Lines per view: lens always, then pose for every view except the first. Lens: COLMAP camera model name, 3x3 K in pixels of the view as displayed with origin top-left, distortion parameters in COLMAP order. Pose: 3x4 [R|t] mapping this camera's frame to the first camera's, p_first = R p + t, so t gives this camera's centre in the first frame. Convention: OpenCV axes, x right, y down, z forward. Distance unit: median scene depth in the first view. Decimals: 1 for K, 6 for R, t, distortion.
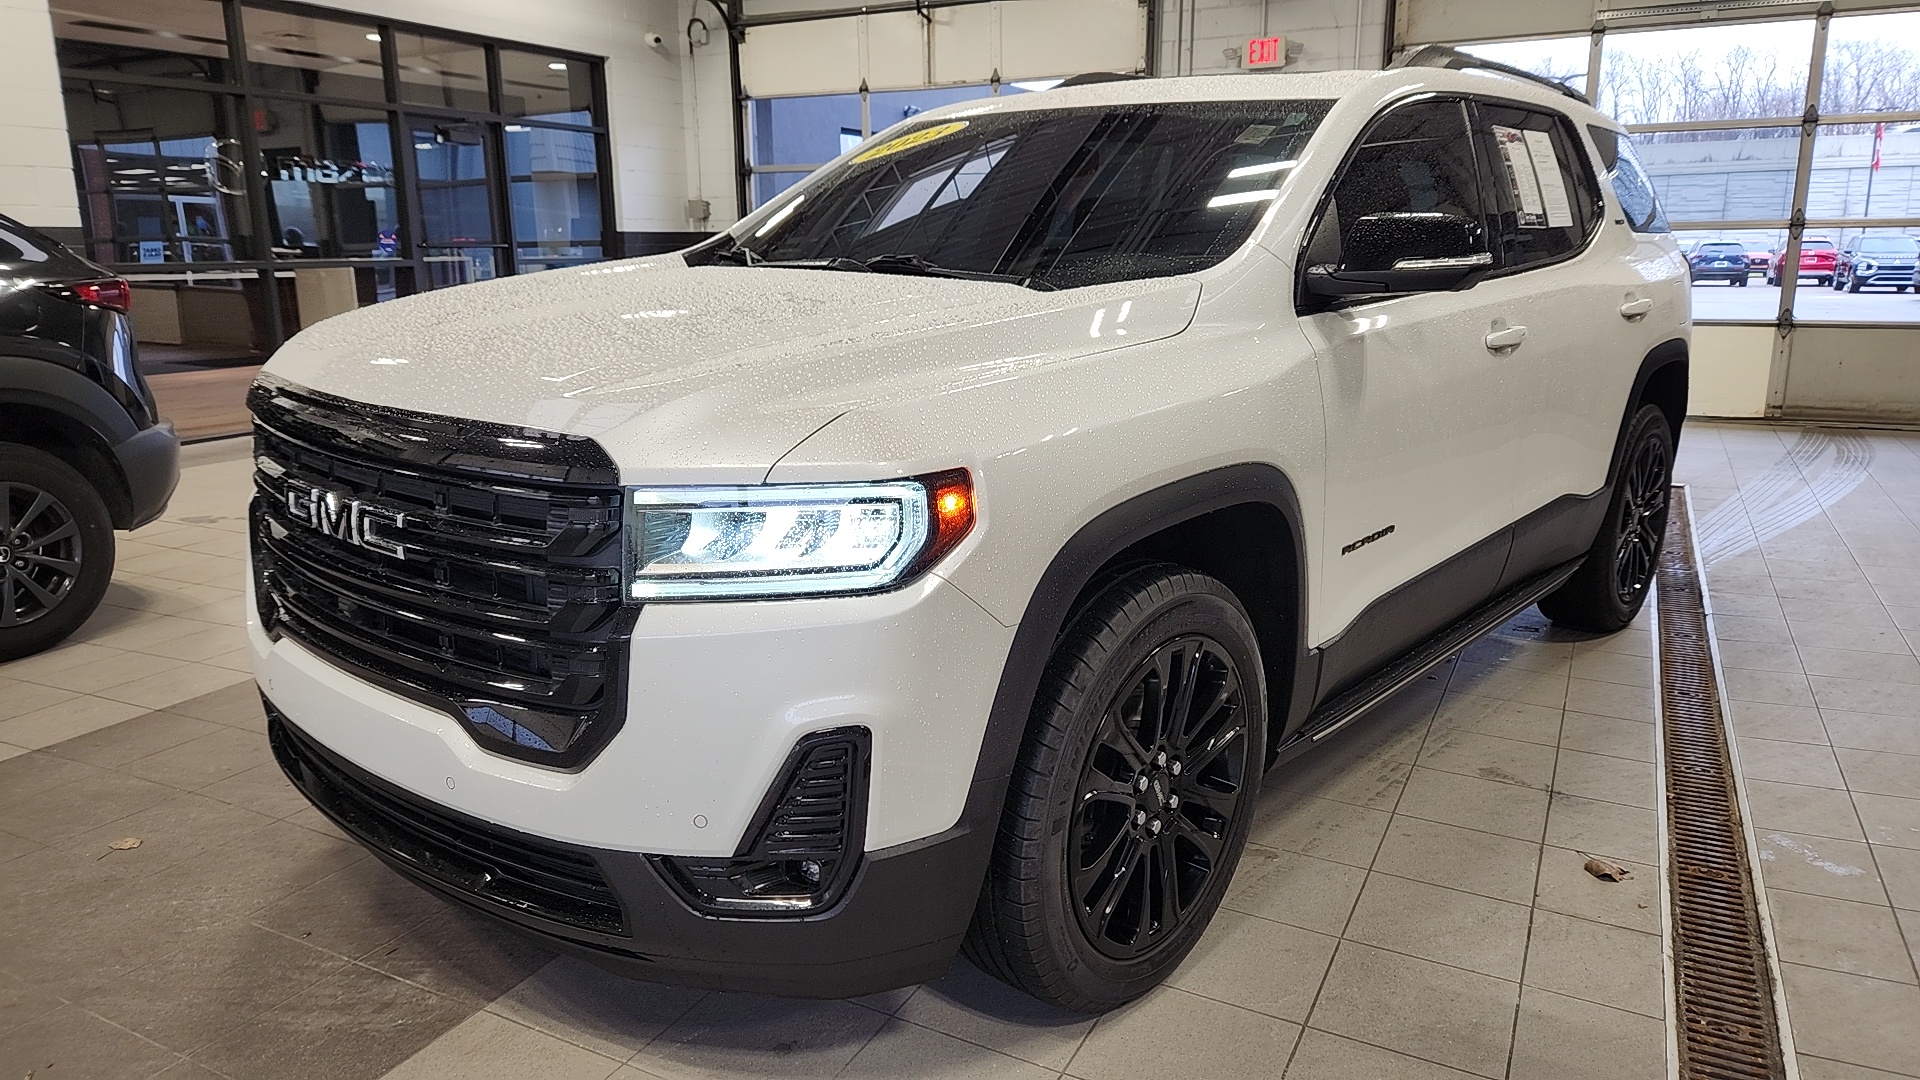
lens RADIAL K [[1332.6, 0, 968.5], [0, 1332.6, 563.5], [0, 0, 1]] dist [0.061163, -0.078462]
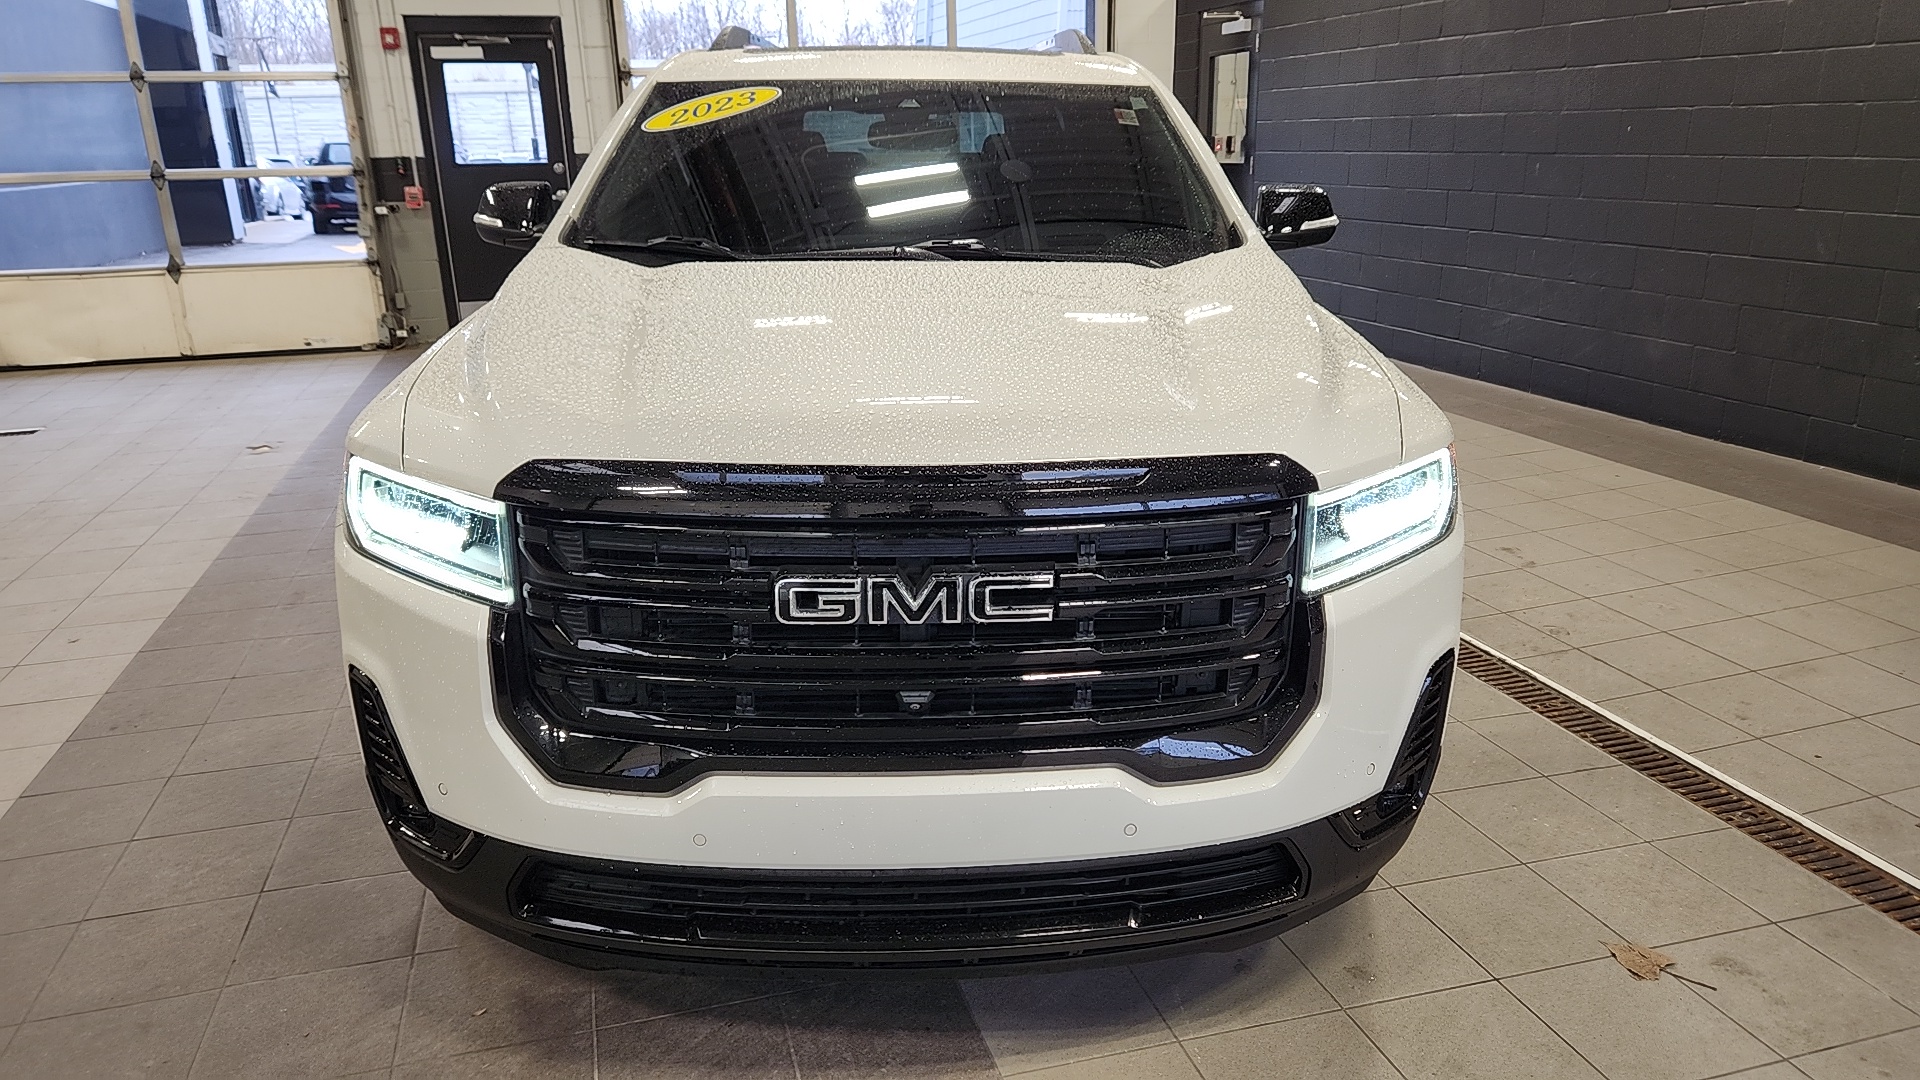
lens RADIAL K [[1332.6, 0, 968.5], [0, 1332.6, 563.5], [0, 0, 1]] dist [0.061163, -0.078462]
pose [[0.719284, -0.221887, 0.658329, -0.592575], [0.179229, 0.974812, 0.132732, -0.097601], [-0.671199, 0.022520, 0.740935, 0.196493]]
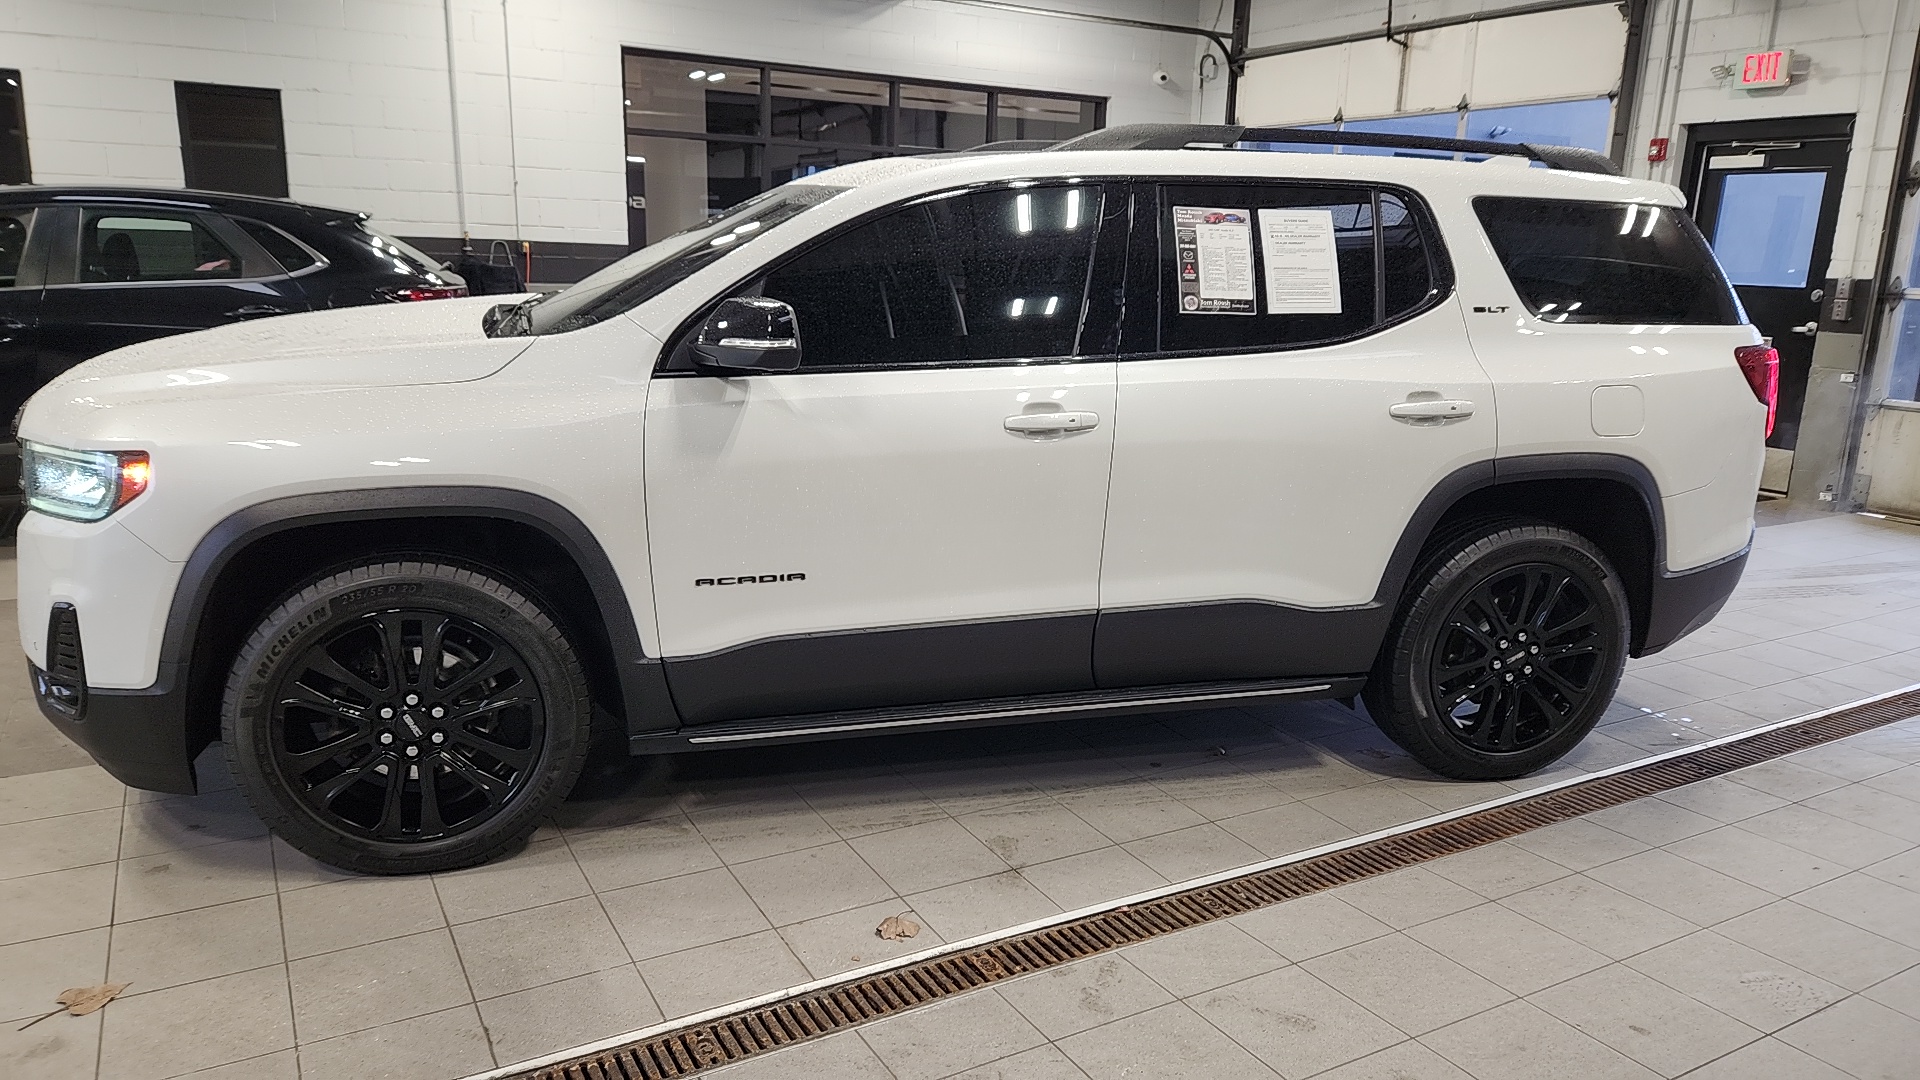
lens RADIAL K [[1324.8, 0, 936.9], [0, 1324.8, 557.2], [0, 0, 1]] dist [0.067091, -0.084947]
pose [[0.815817, 0.162172, -0.555106, 0.838082], [-0.166285, 0.985121, 0.043417, -0.089575], [0.553888, 0.056886, 0.830645, 0.117245]]
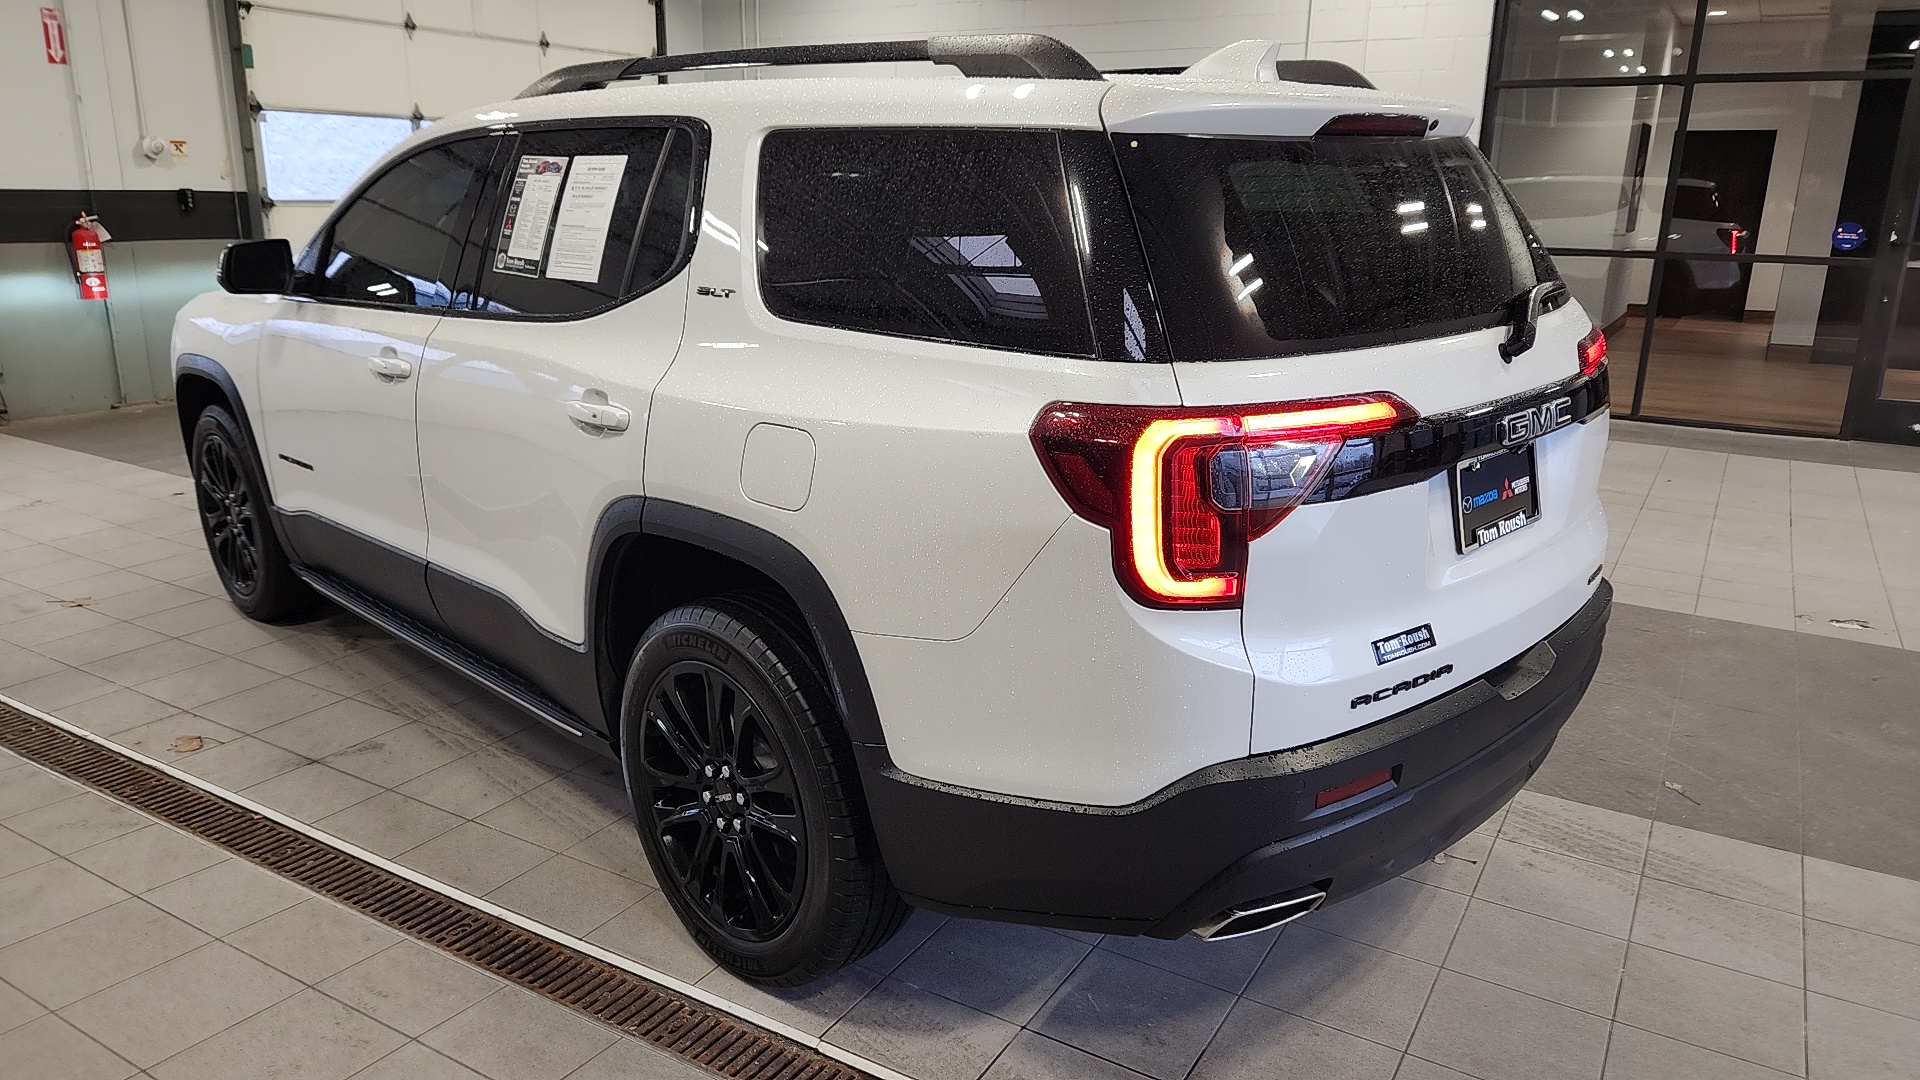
lens RADIAL K [[1324.8, 0, 936.9], [0, 1324.8, 557.2], [0, 0, 1]] dist [0.067091, -0.084947]
pose [[-0.120716, 0.275073, -0.953815, 1.294379], [-0.246037, 0.922571, 0.297201, -0.417741], [0.961714, 0.270551, -0.043691, 1.397385]]
